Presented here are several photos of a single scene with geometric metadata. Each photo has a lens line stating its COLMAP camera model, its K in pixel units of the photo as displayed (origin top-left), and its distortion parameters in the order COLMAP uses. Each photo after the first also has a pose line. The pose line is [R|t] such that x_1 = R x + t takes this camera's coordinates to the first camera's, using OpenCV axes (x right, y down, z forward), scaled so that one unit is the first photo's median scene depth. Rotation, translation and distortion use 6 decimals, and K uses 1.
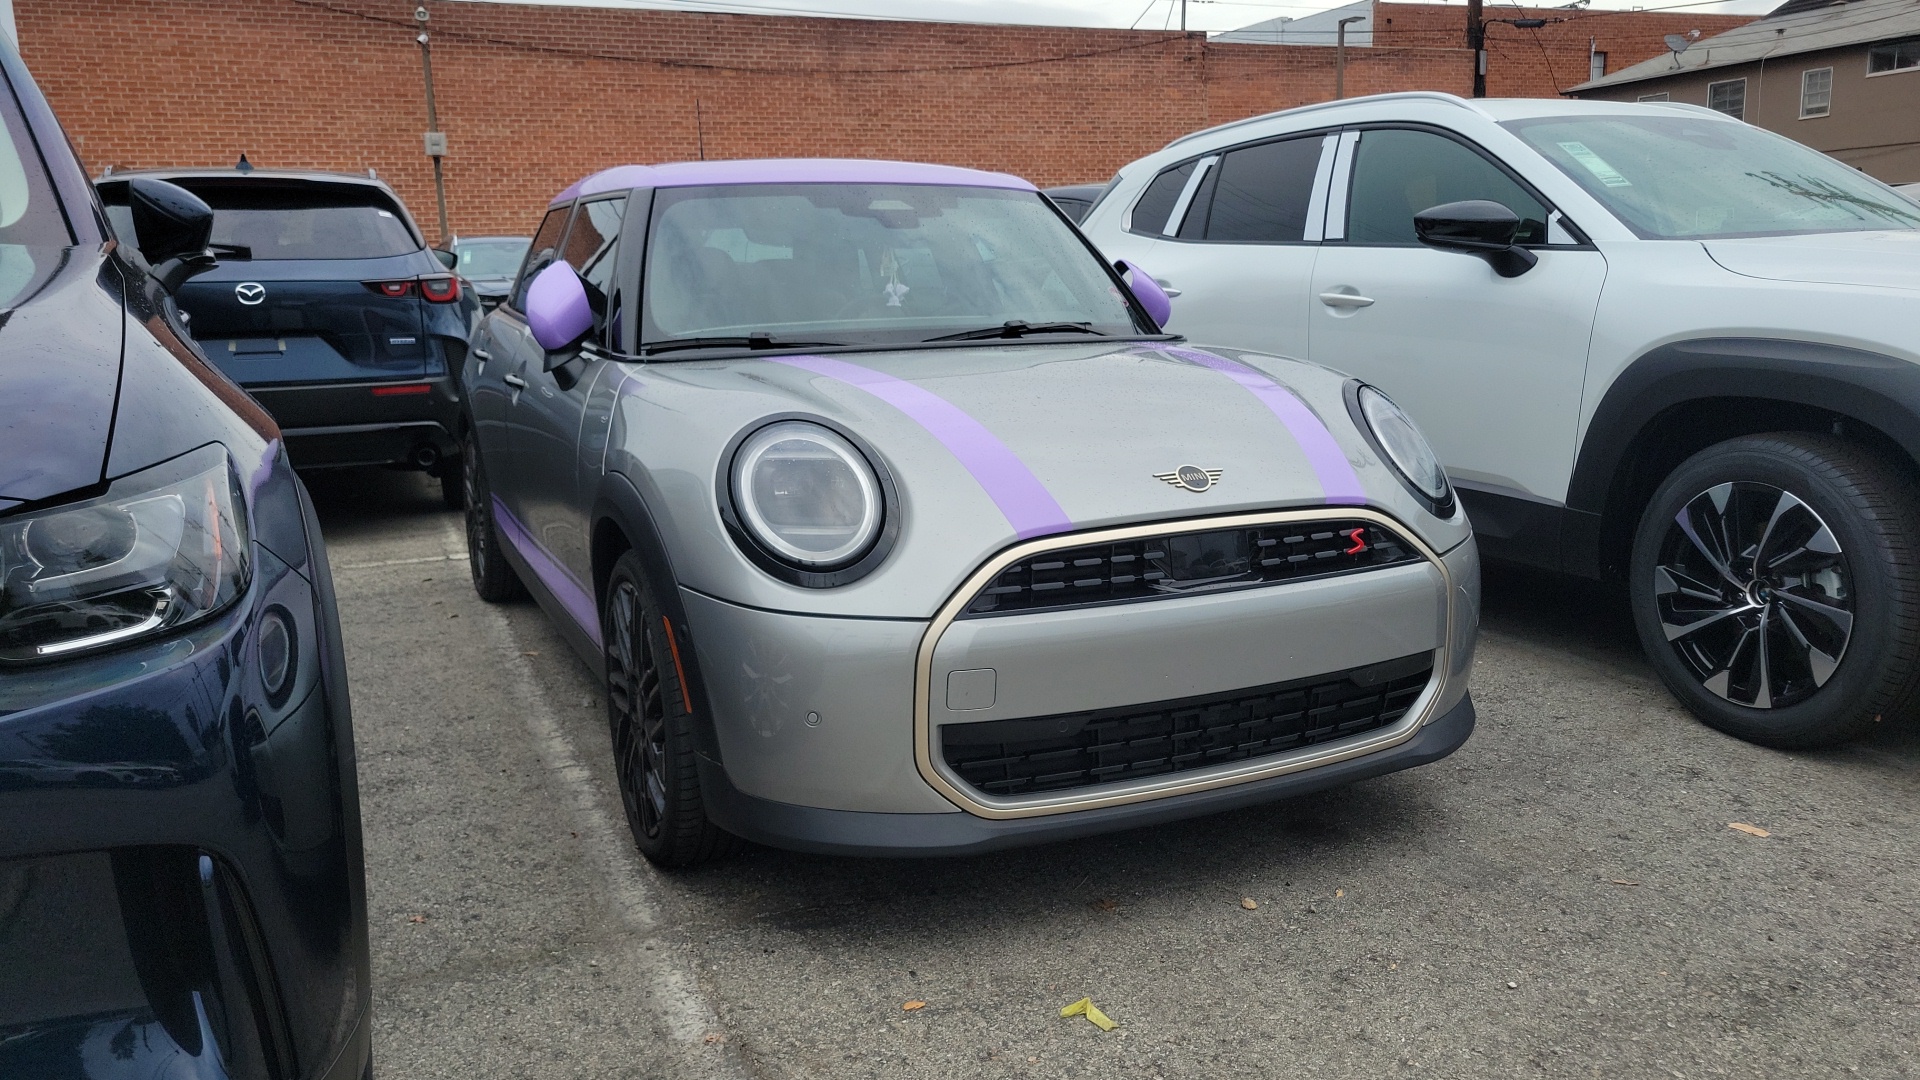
lens RADIAL K [[1447.8, 0, 960.0], [0, 1447.8, 540.0], [0, 0, 1]] dist [0.042496, 0.003485]
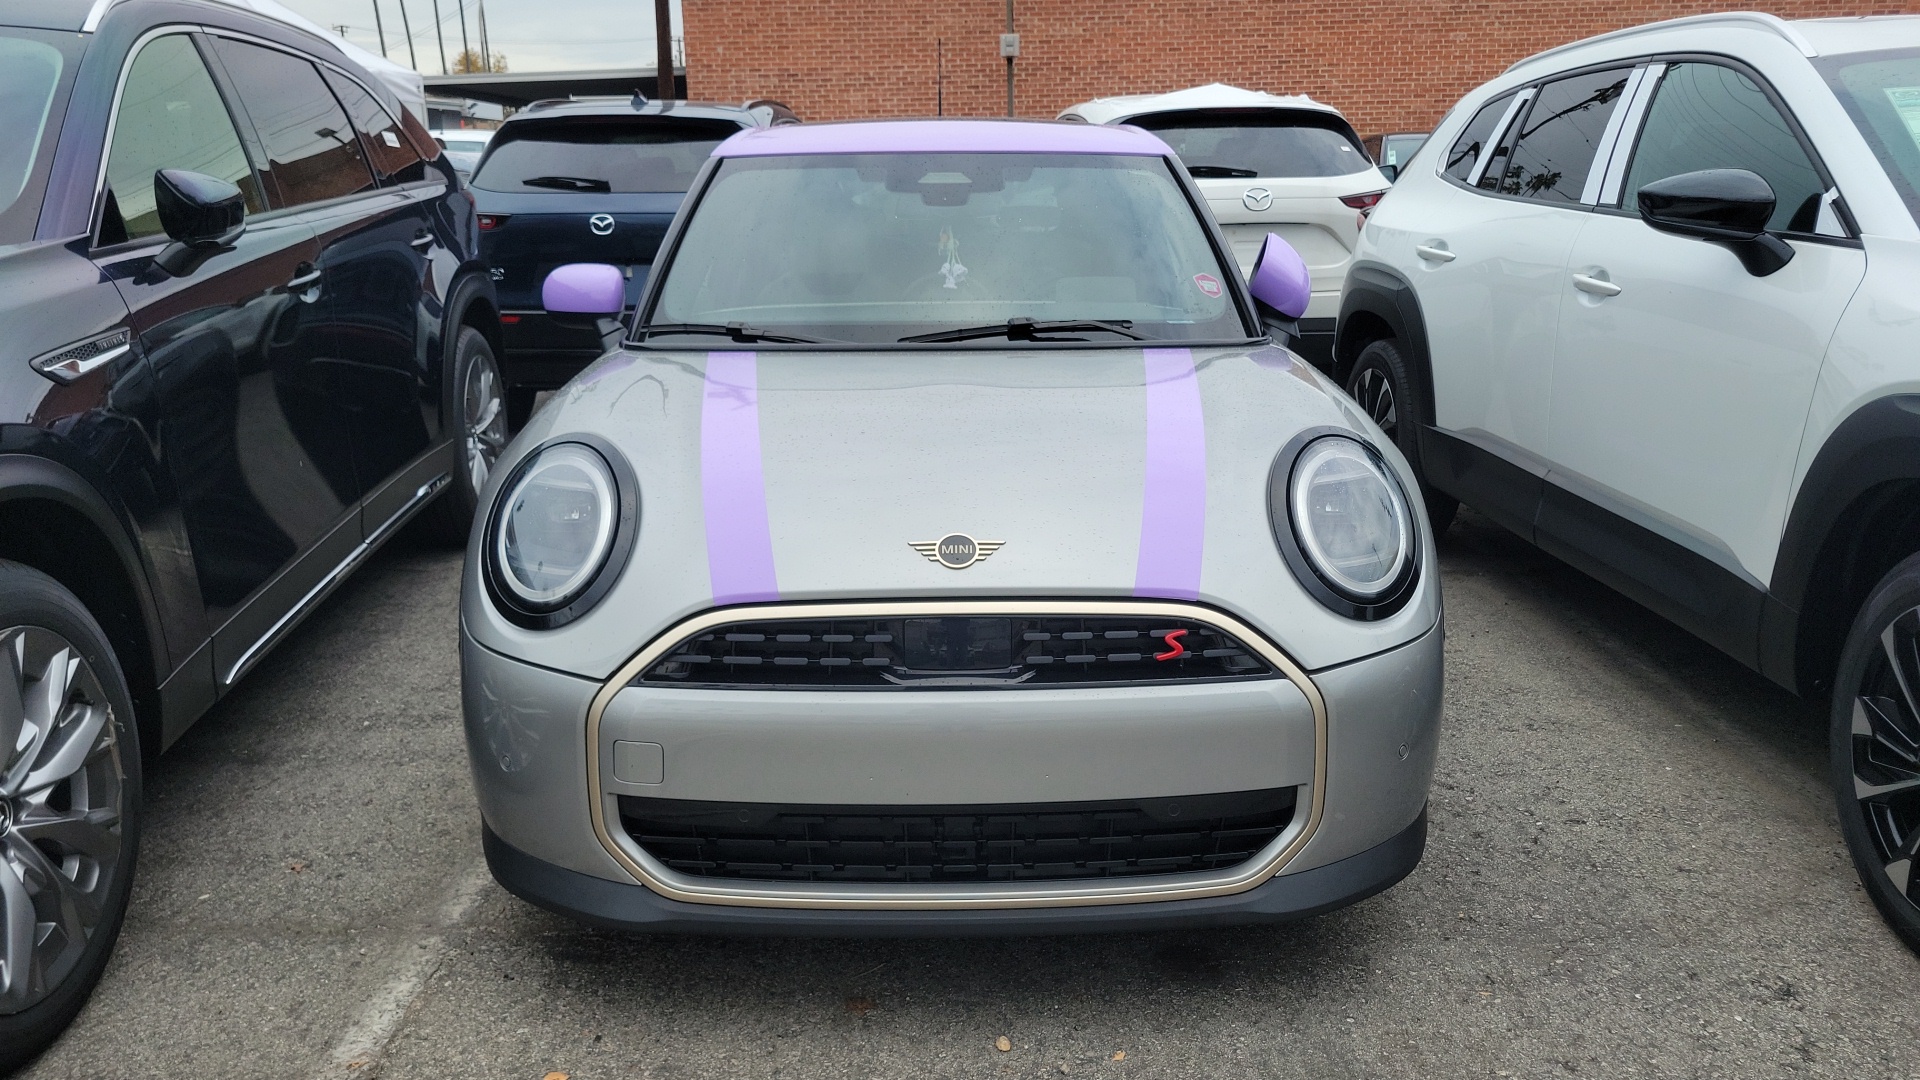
lens RADIAL K [[1447.8, 0, 960.0], [0, 1447.8, 540.0], [0, 0, 1]] dist [0.042496, 0.003485]
pose [[0.914044, 0.112220, -0.389782, 0.356780], [-0.083359, 0.992425, 0.090245, -0.091099], [0.396957, -0.049996, 0.916474, 0.159078]]
